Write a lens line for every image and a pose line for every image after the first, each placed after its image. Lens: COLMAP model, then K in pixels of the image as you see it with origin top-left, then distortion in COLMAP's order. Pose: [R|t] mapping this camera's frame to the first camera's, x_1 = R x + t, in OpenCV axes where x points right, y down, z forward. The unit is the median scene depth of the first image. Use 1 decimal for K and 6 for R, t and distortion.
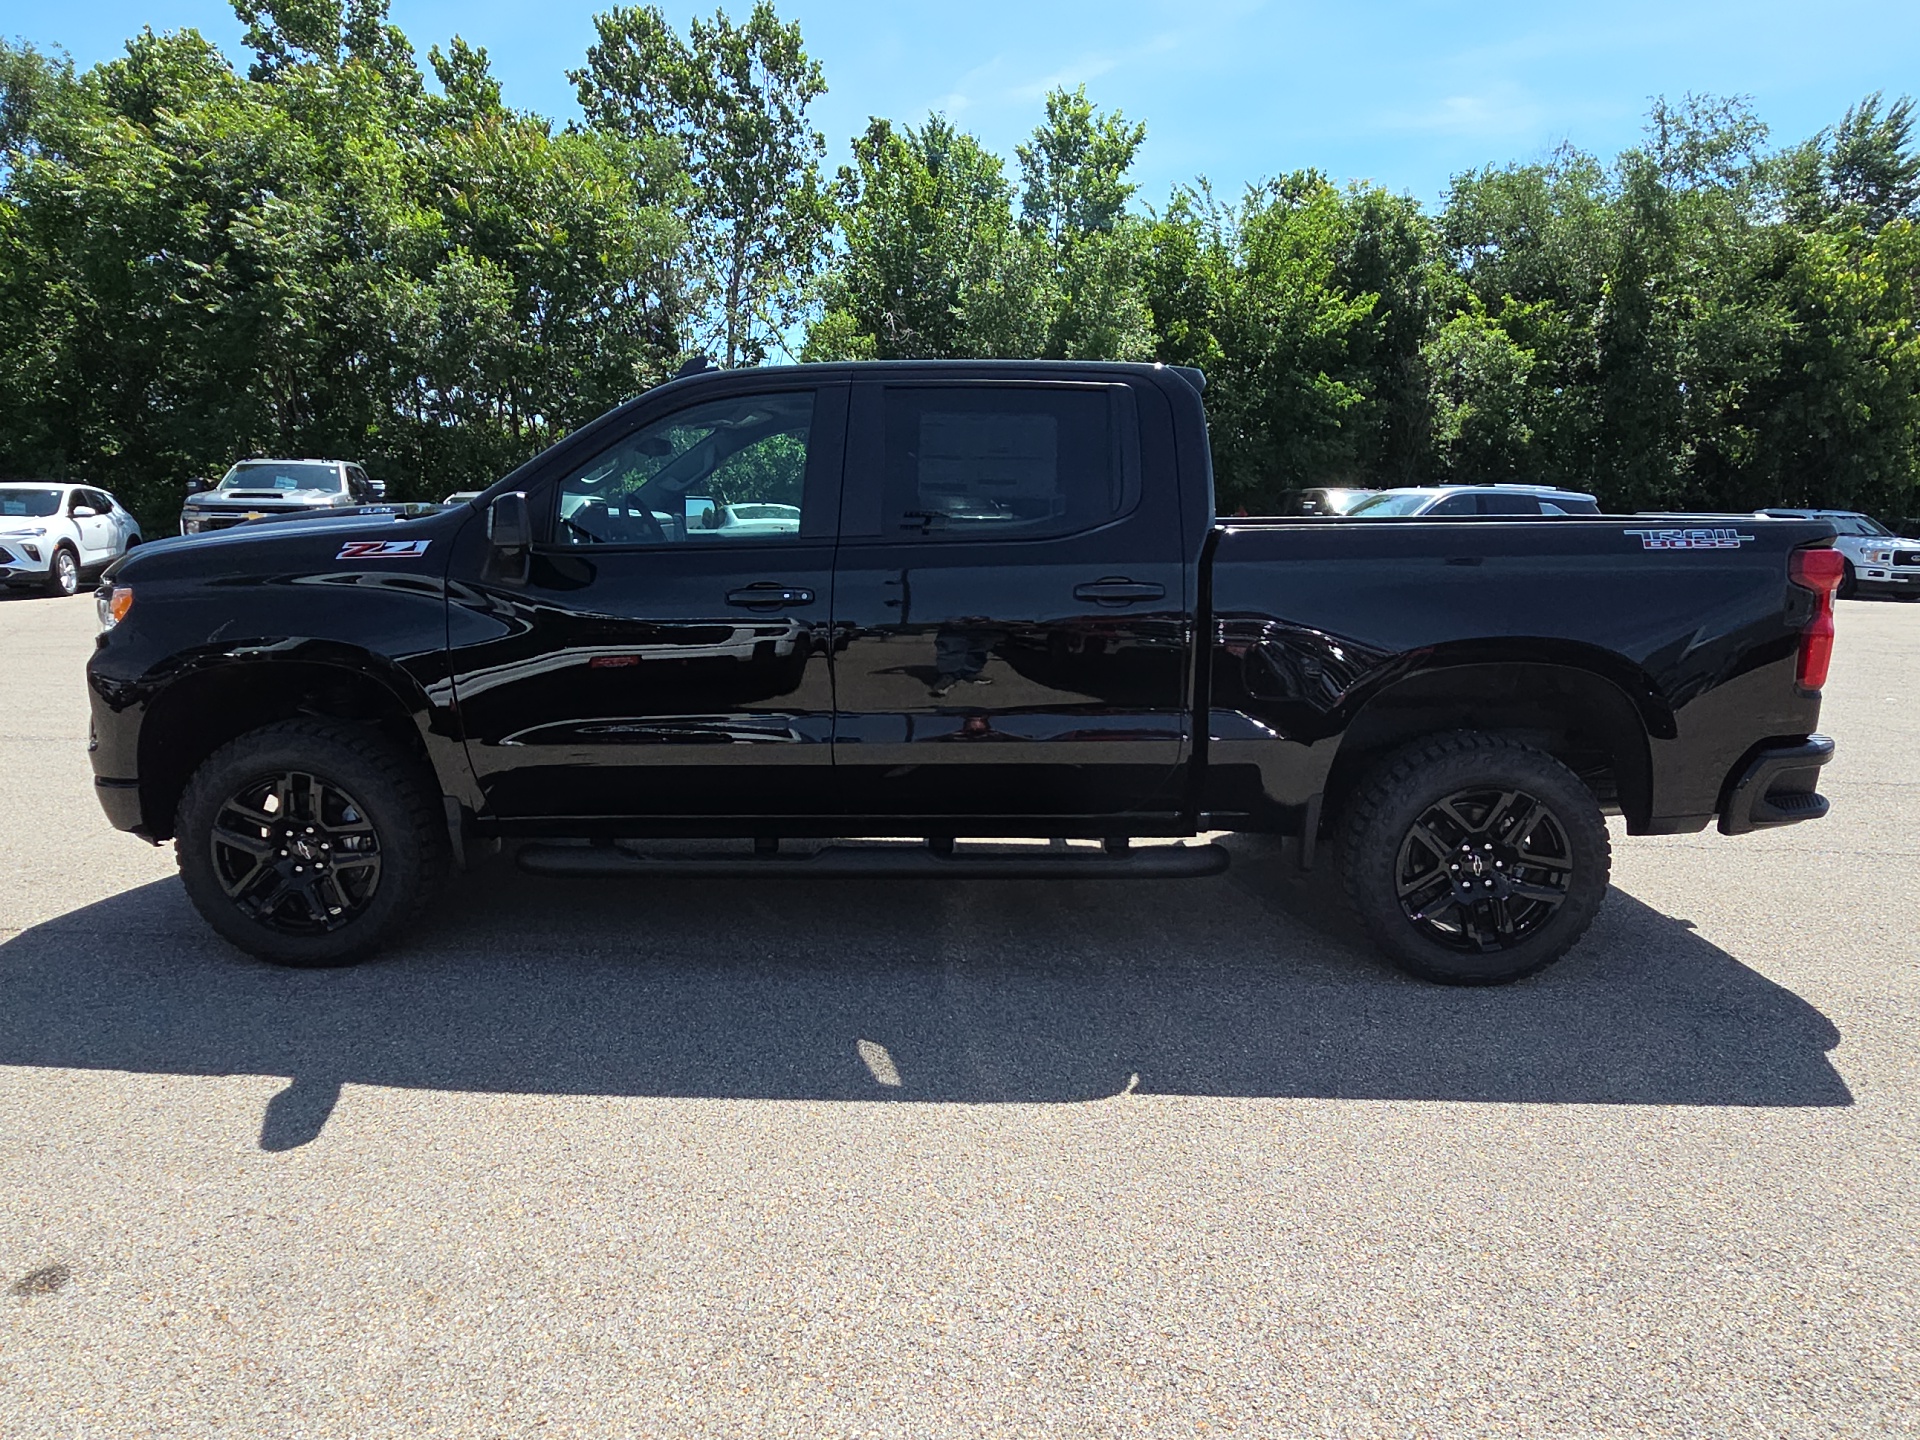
lens RADIAL K [[1206.0, 0, 950.3], [0, 1206.0, 725.4], [0, 0, 1]] dist [0.010070, -0.002700]
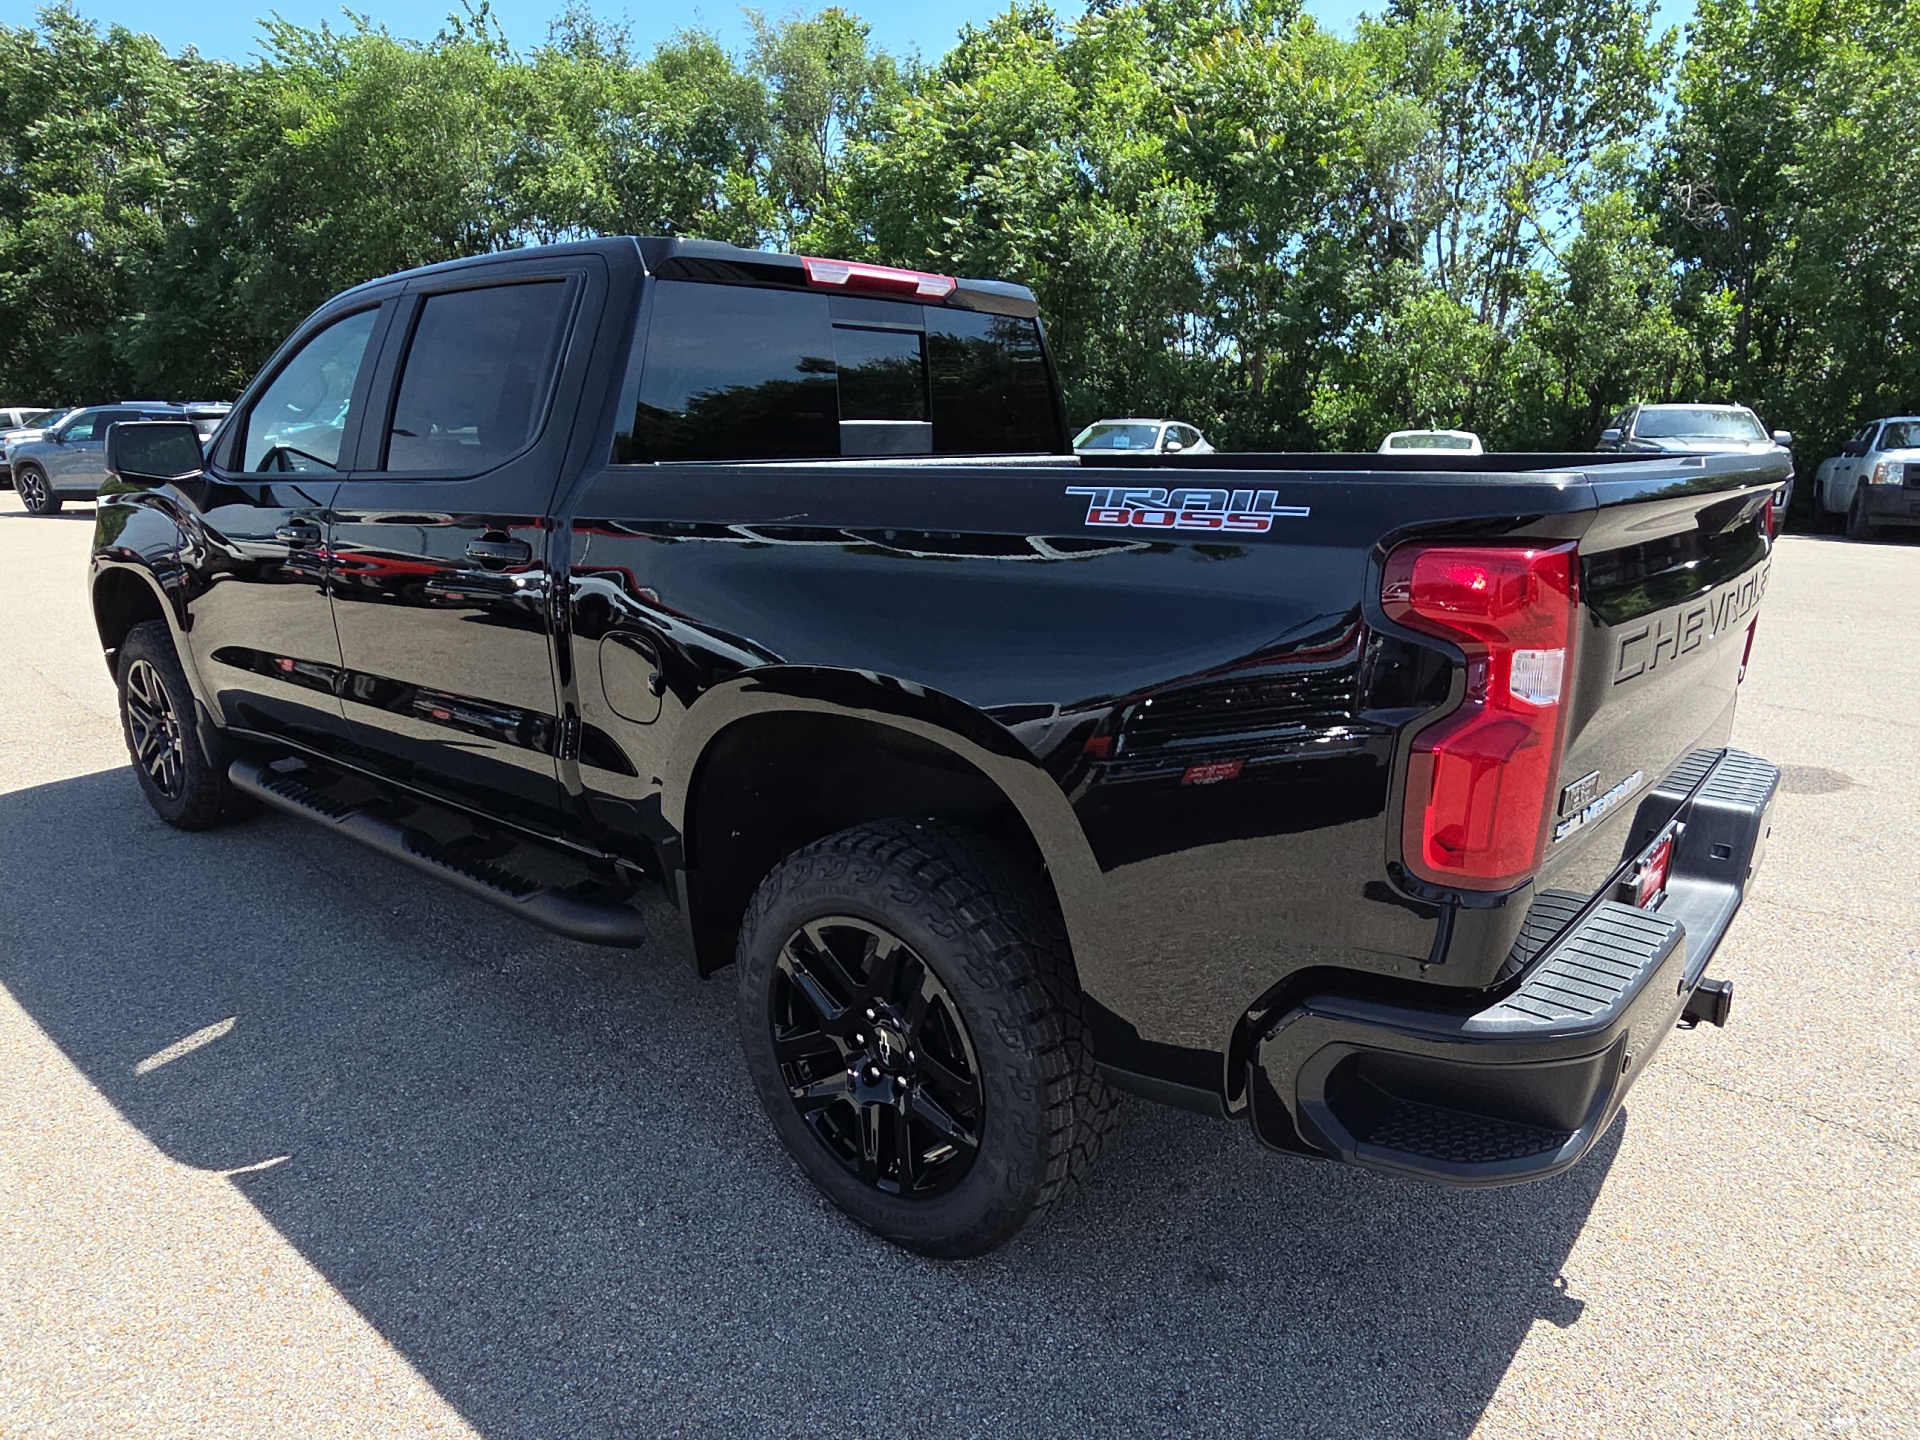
lens RADIAL K [[1211.7, 0, 951.9], [0, 1211.7, 743.5], [0, 0, 1]] dist [-0.006196, 0.000809]
pose [[0.774491, 0.155218, -0.613246, 0.137877], [-0.111534, 0.987748, 0.109148, -0.017336], [0.622674, -0.016136, 0.782315, 0.095081]]
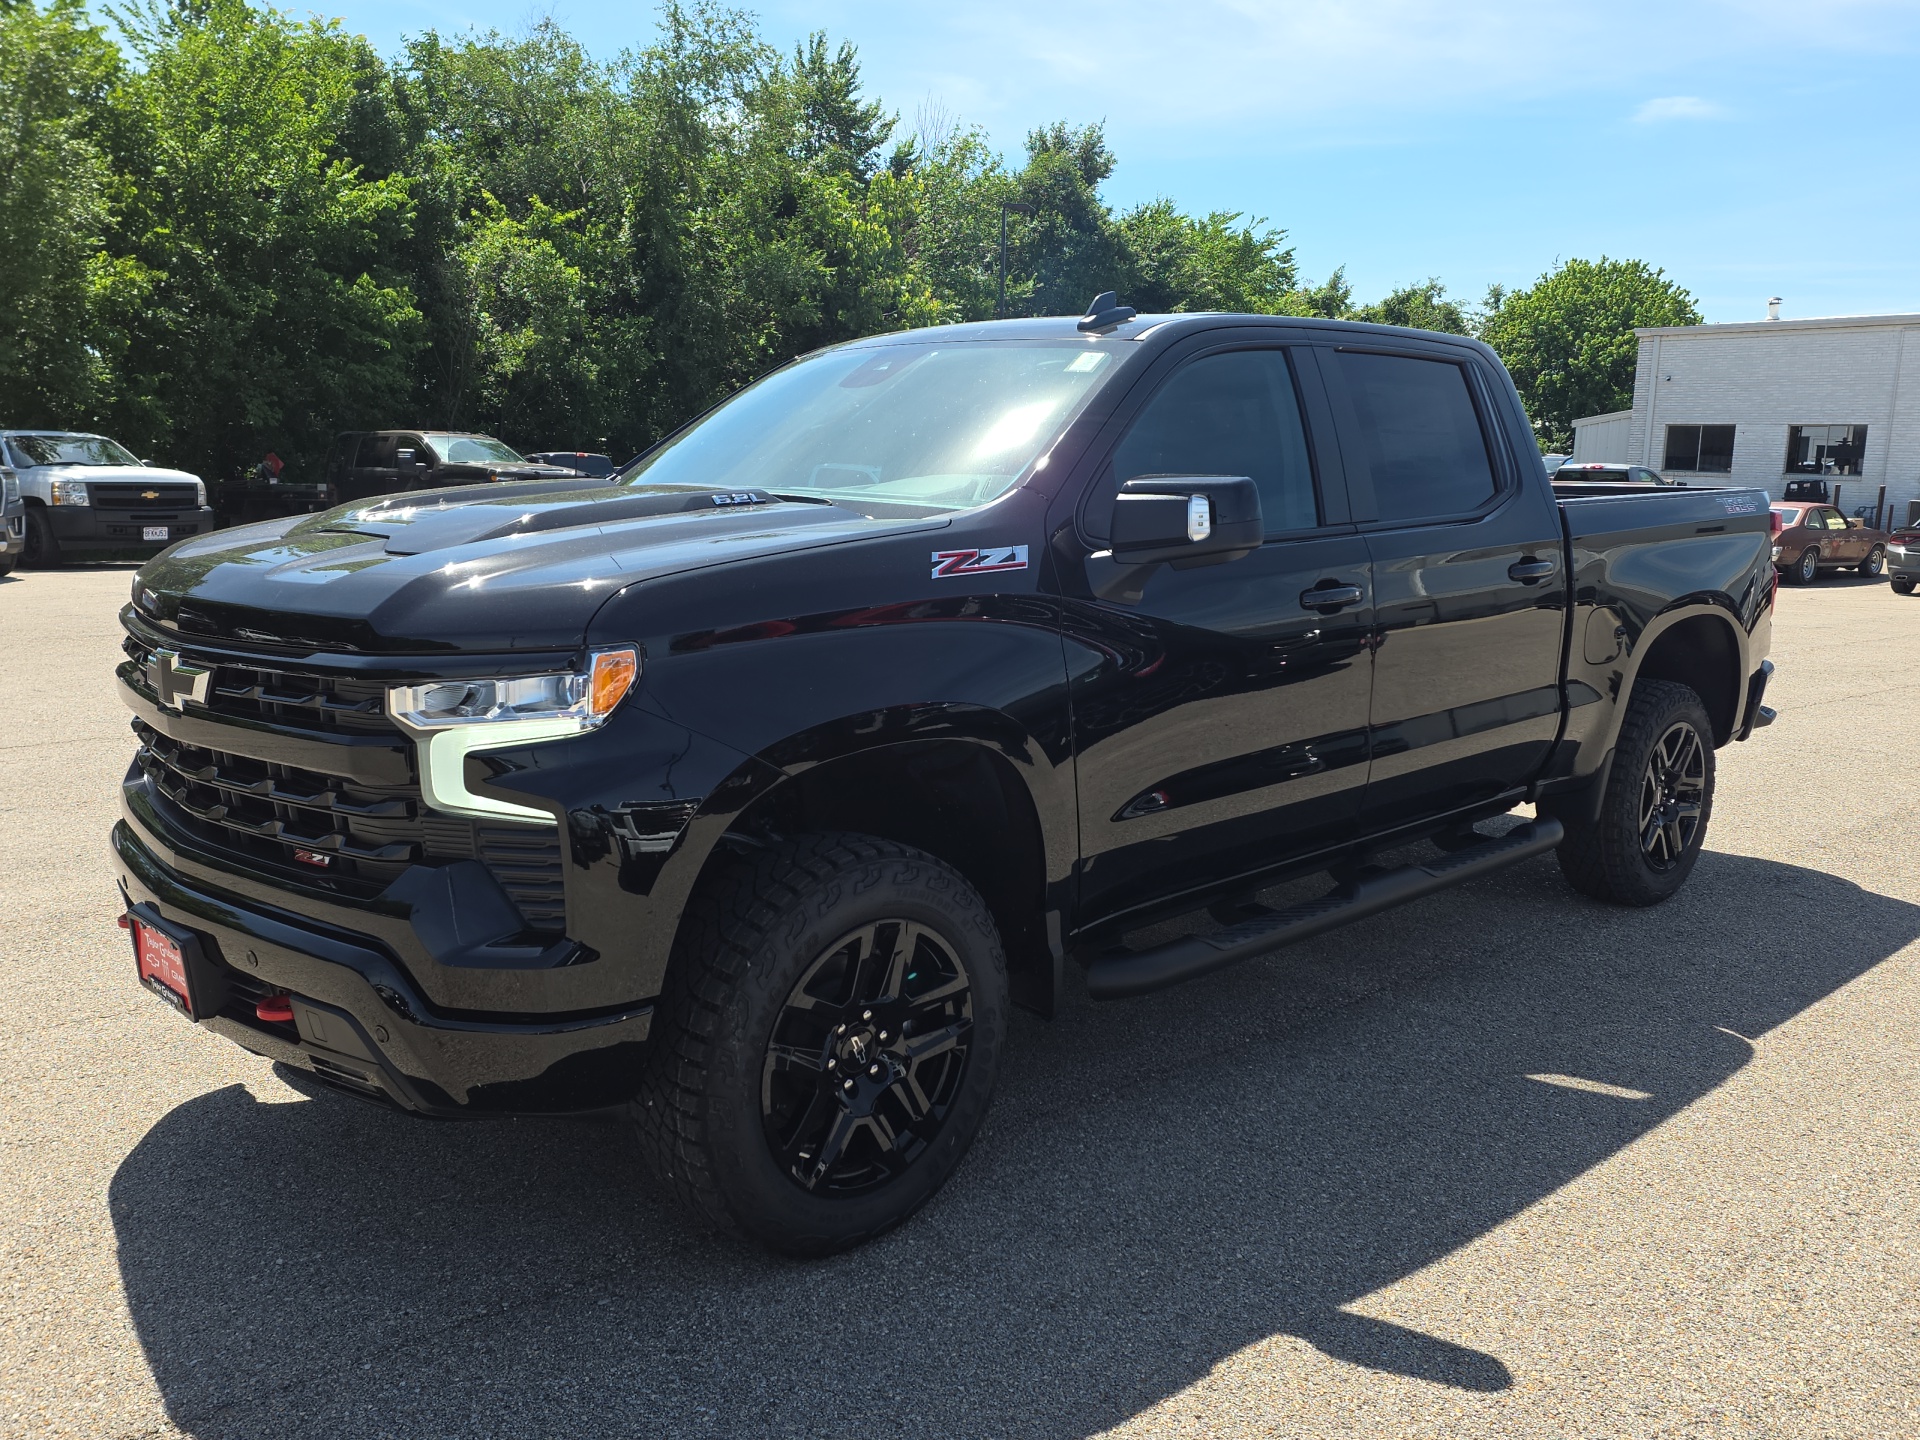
lens RADIAL K [[1560.9, 0, 960.0], [0, 1560.9, 720.0], [0, 0, 1]] dist [0.120115, -0.147742]
pose [[0.711243, -0.112915, 0.693818, -0.178311], [0.119953, 0.992033, 0.038482, -0.015379], [-0.692636, 0.055856, 0.719121, 0.065055]]
